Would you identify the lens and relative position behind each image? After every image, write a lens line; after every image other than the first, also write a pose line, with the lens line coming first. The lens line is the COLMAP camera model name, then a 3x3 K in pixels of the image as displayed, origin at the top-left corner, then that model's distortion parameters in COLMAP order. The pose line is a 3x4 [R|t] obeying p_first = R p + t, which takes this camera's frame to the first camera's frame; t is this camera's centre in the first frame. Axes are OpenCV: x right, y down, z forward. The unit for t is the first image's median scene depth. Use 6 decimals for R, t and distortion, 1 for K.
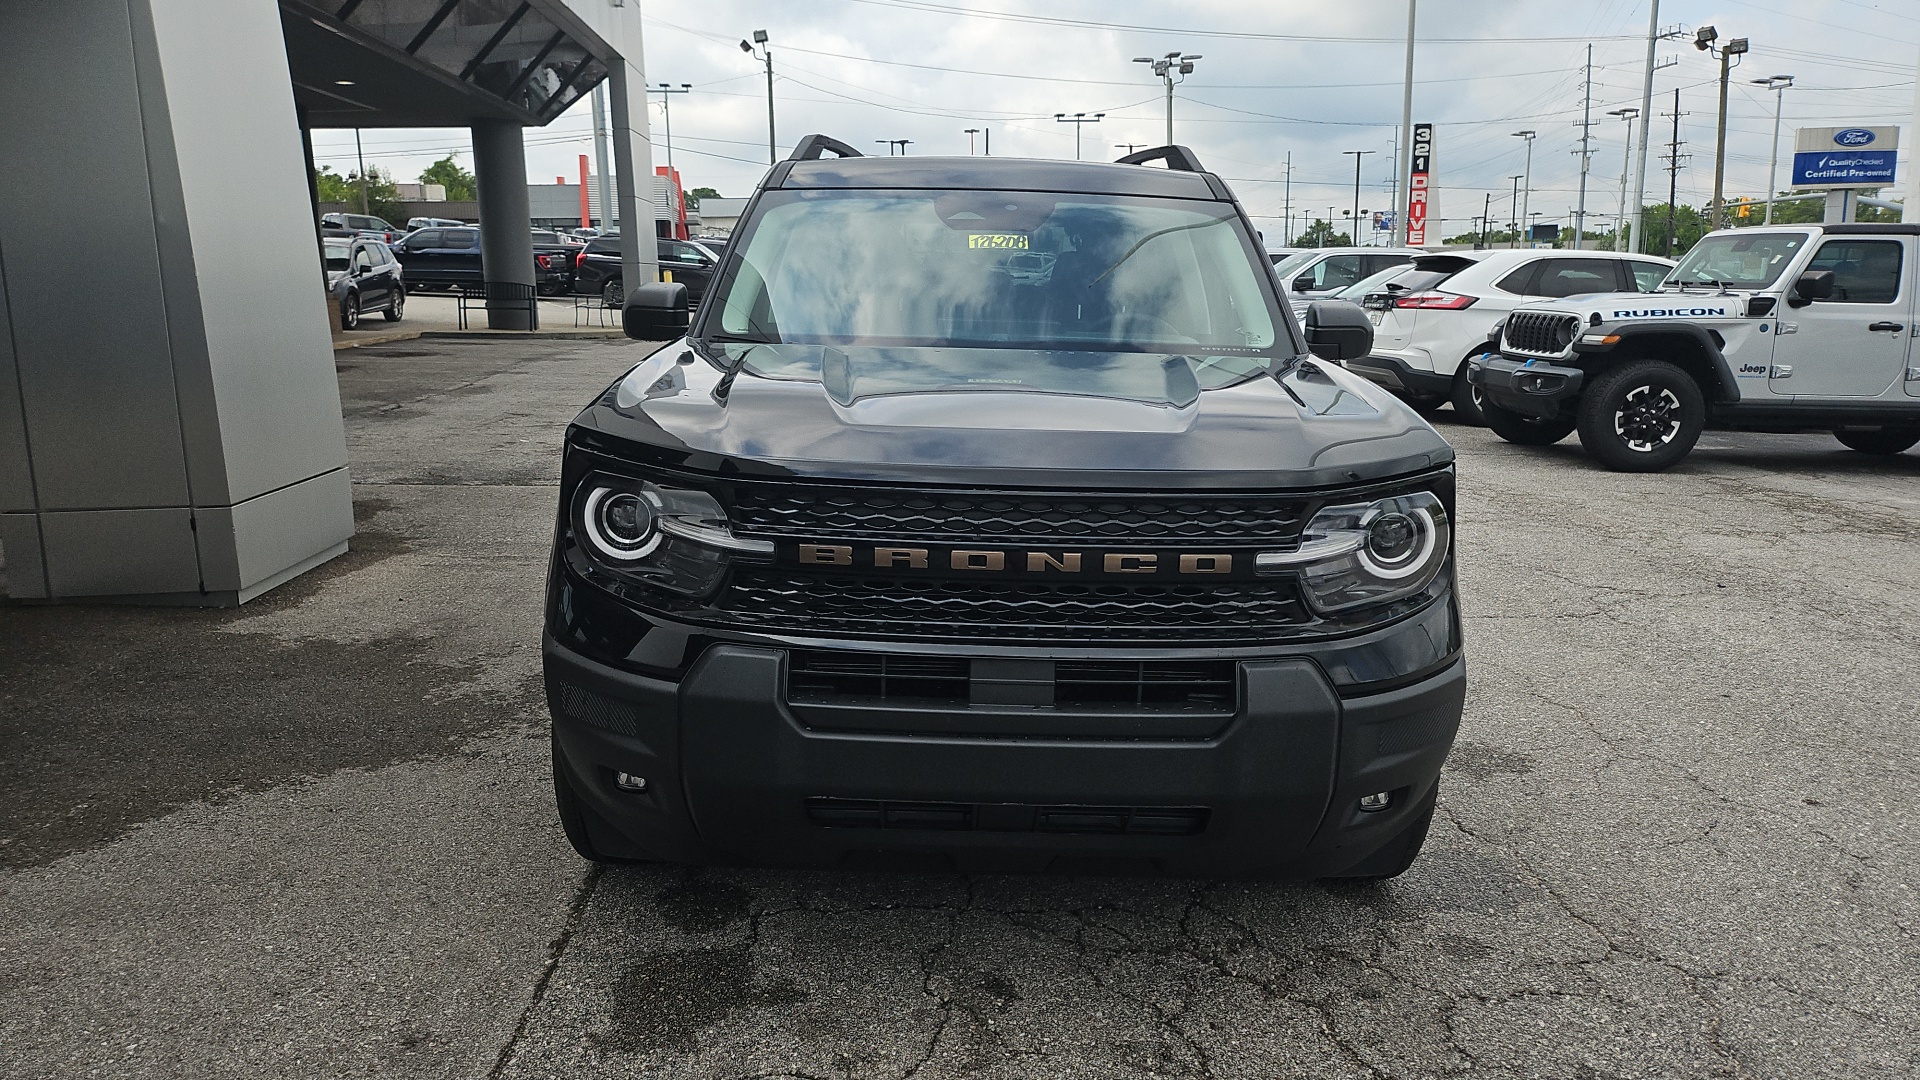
lens RADIAL K [[1327.4, 0, 959.4], [0, 1327.4, 560.4], [0, 0, 1]] dist [0.078013, -0.091072]
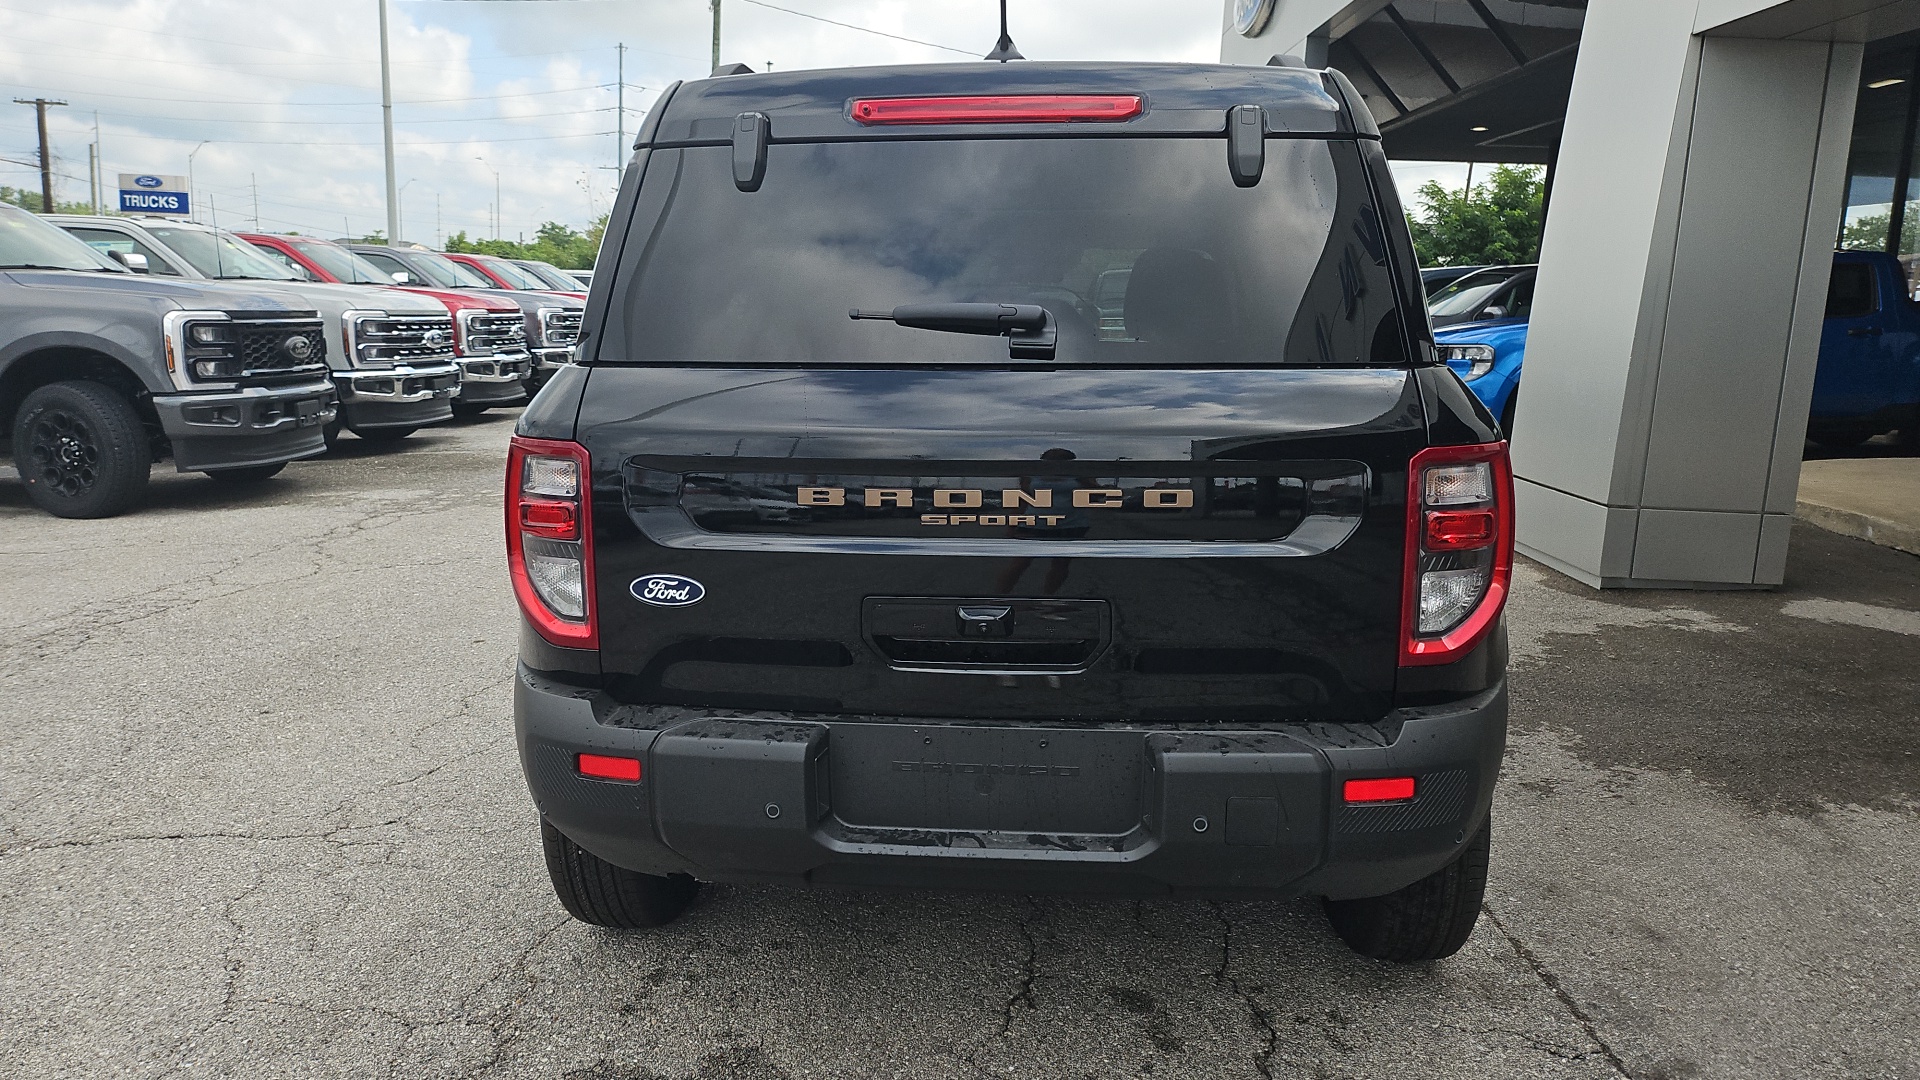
lens RADIAL K [[1359.7, 0, 960.0], [0, 1359.7, 540.0], [0, 0, 1]] dist [0.109558, -0.105510]
pose [[-0.995958, -0.038176, 0.081305, -0.014114], [-0.005388, 0.928945, 0.370179, -0.449411], [-0.089660, 0.368245, -0.925396, 2.094878]]
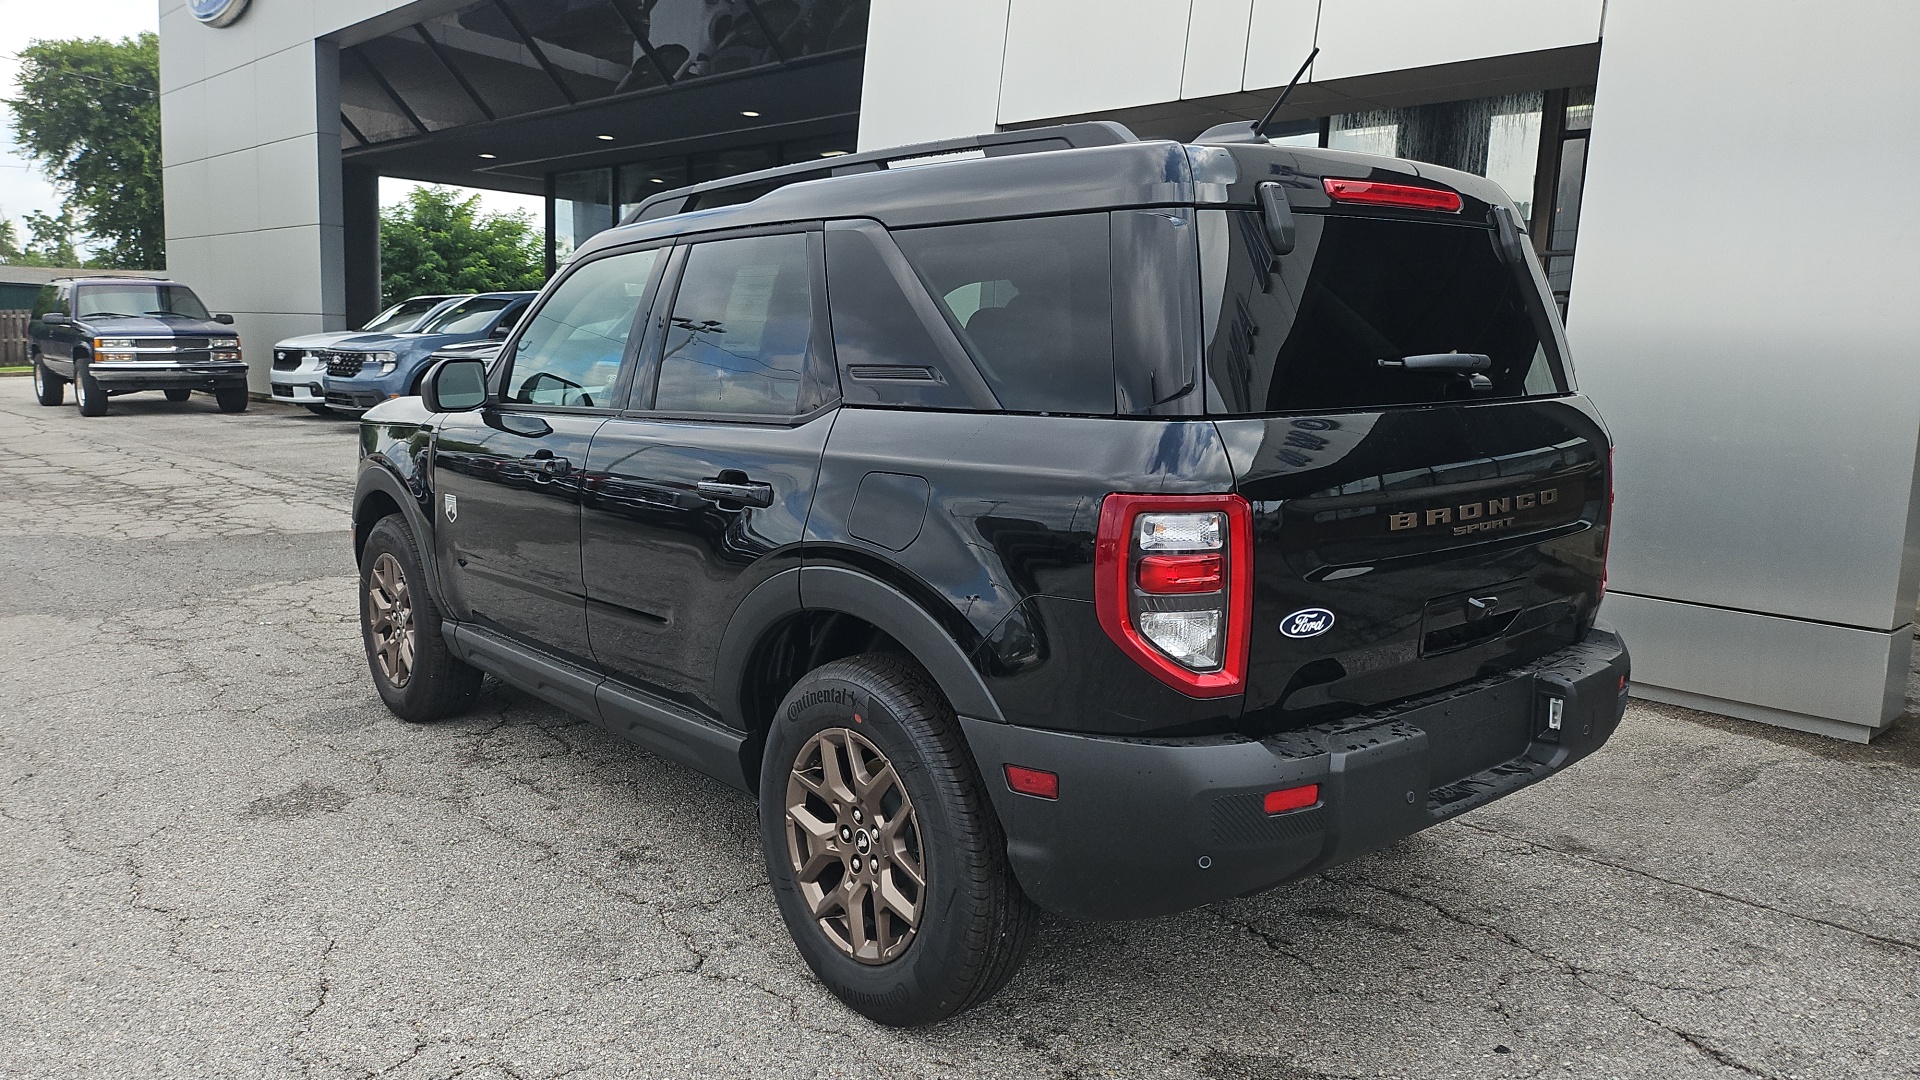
lens RADIAL K [[1348.4, 0, 986.9], [0, 1348.4, 531.7], [0, 0, 1]] dist [0.081671, -0.101463]
pose [[-0.759815, 0.071362, -0.646212, 0.627017], [-0.157195, 0.944302, 0.289109, -0.412479], [0.630850, 0.321251, -0.706276, 1.919909]]
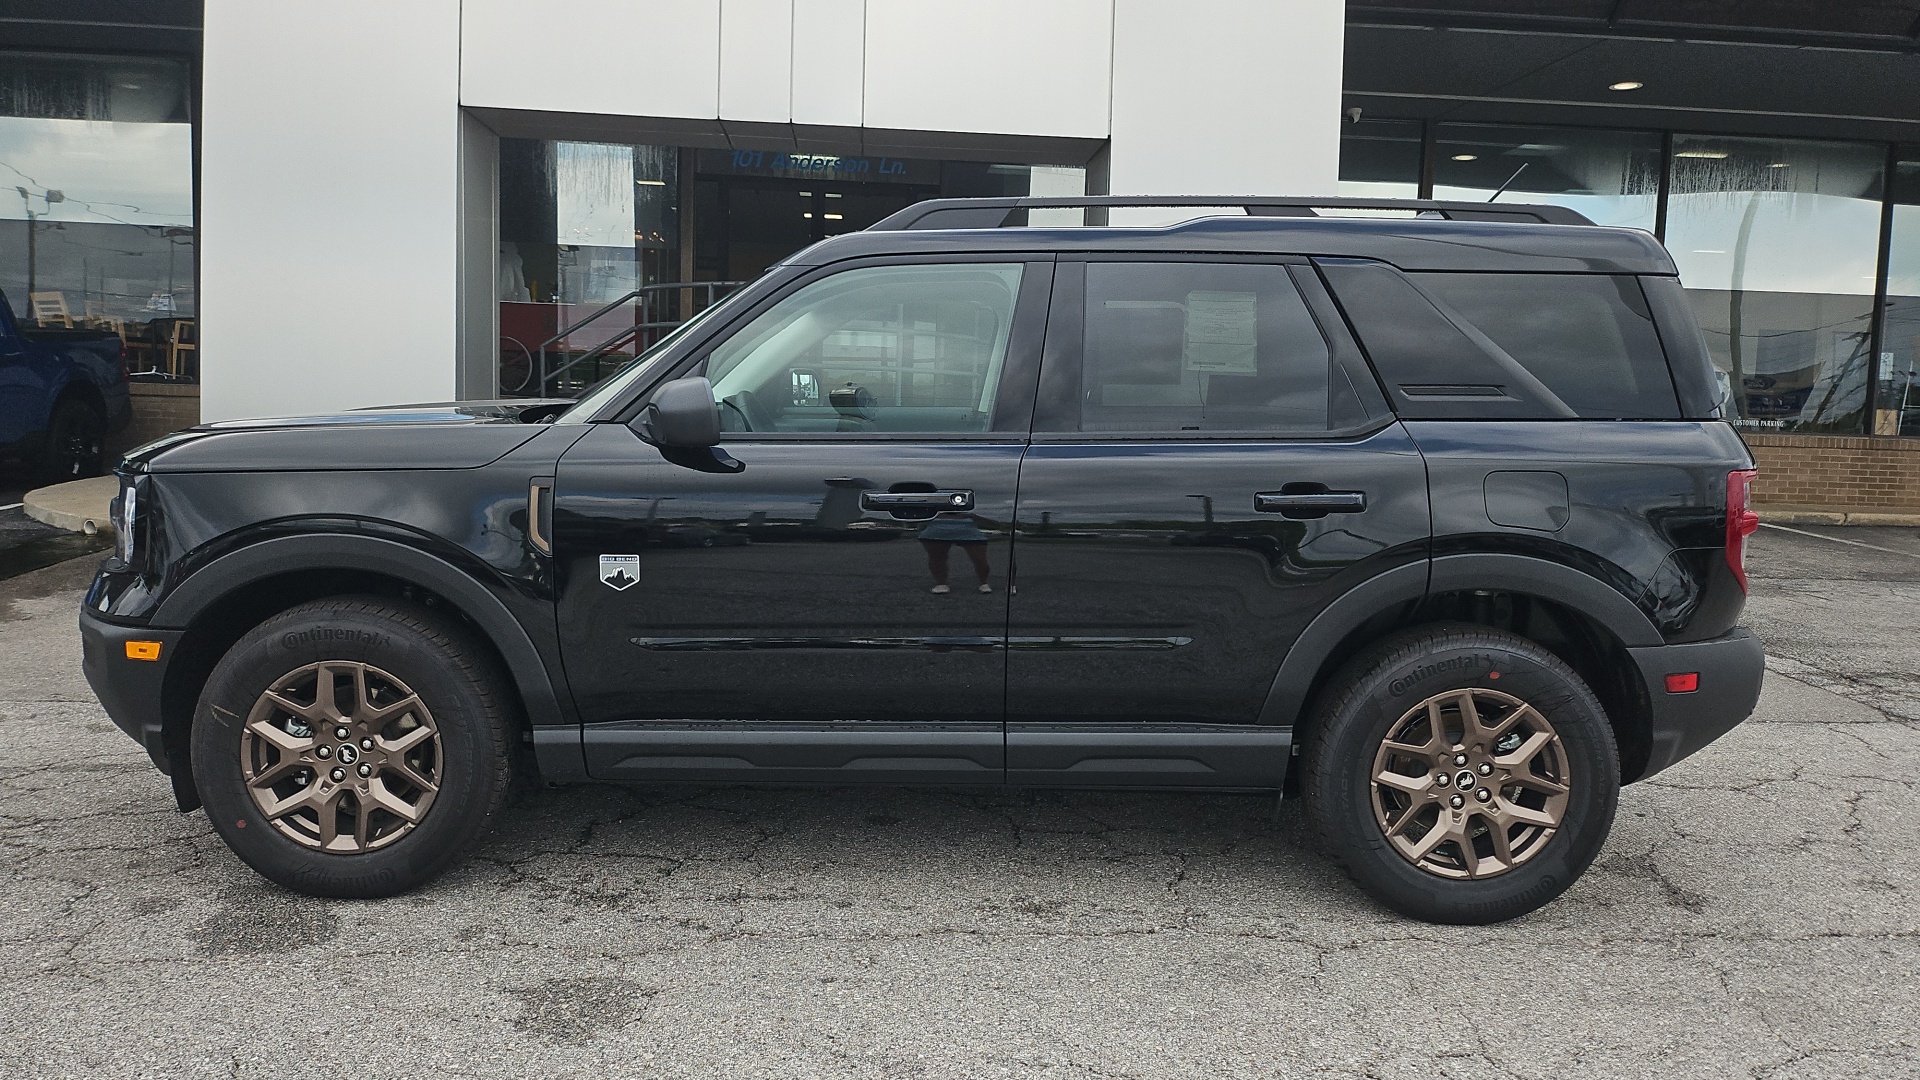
lens RADIAL K [[1332.5, 0, 962.8], [0, 1332.5, 534.1], [0, 0, 1]] dist [0.090650, -0.100106]
pose [[0.015199, 0.106630, -0.994183, 1.041308], [-0.236607, 0.966442, 0.100037, -0.207548], [0.971486, 0.233711, 0.039919, 1.070052]]
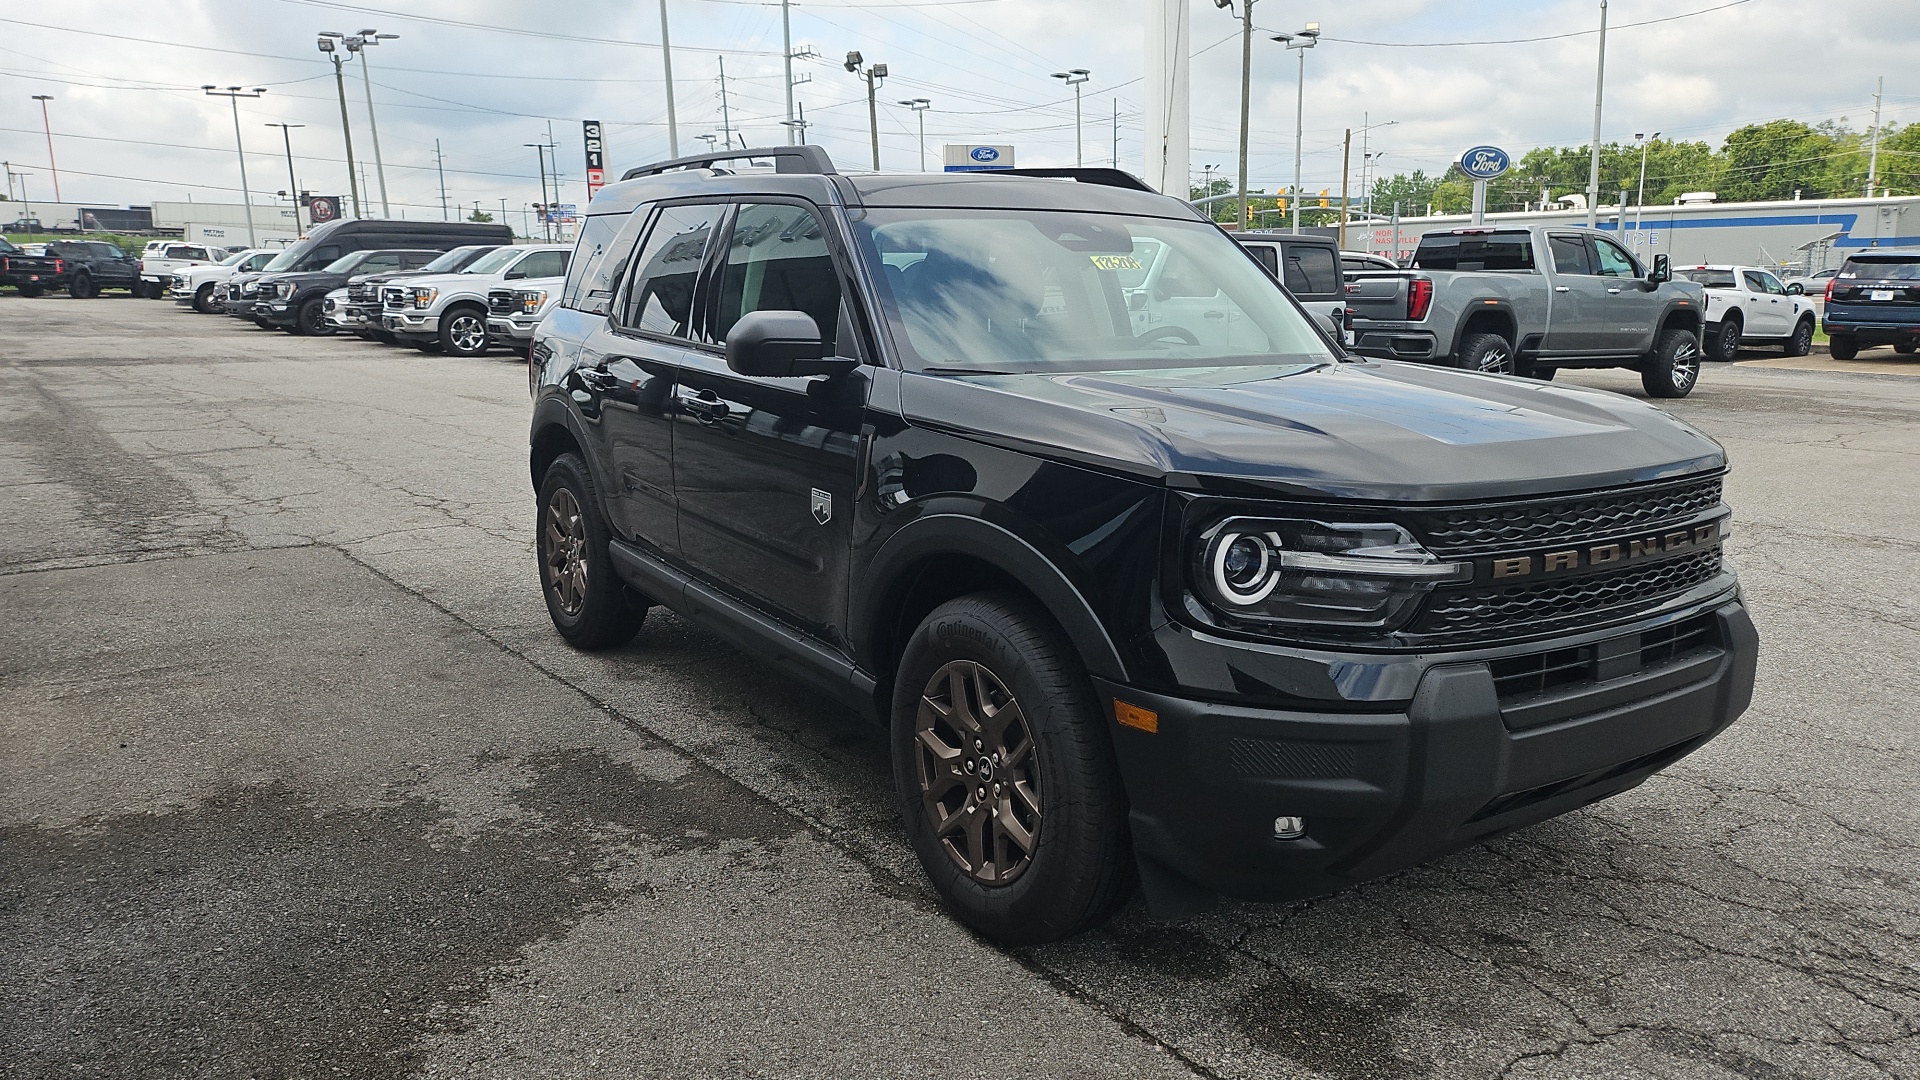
lens RADIAL K [[1332.5, 0, 962.8], [0, 1332.5, 534.1], [0, 0, 1]] dist [0.090650, -0.100106]
pose [[0.834376, -0.117610, 0.538502, -0.578070], [0.125561, 0.991840, 0.022071, -0.060753], [-0.536704, 0.049199, 0.842335, 0.174420]]
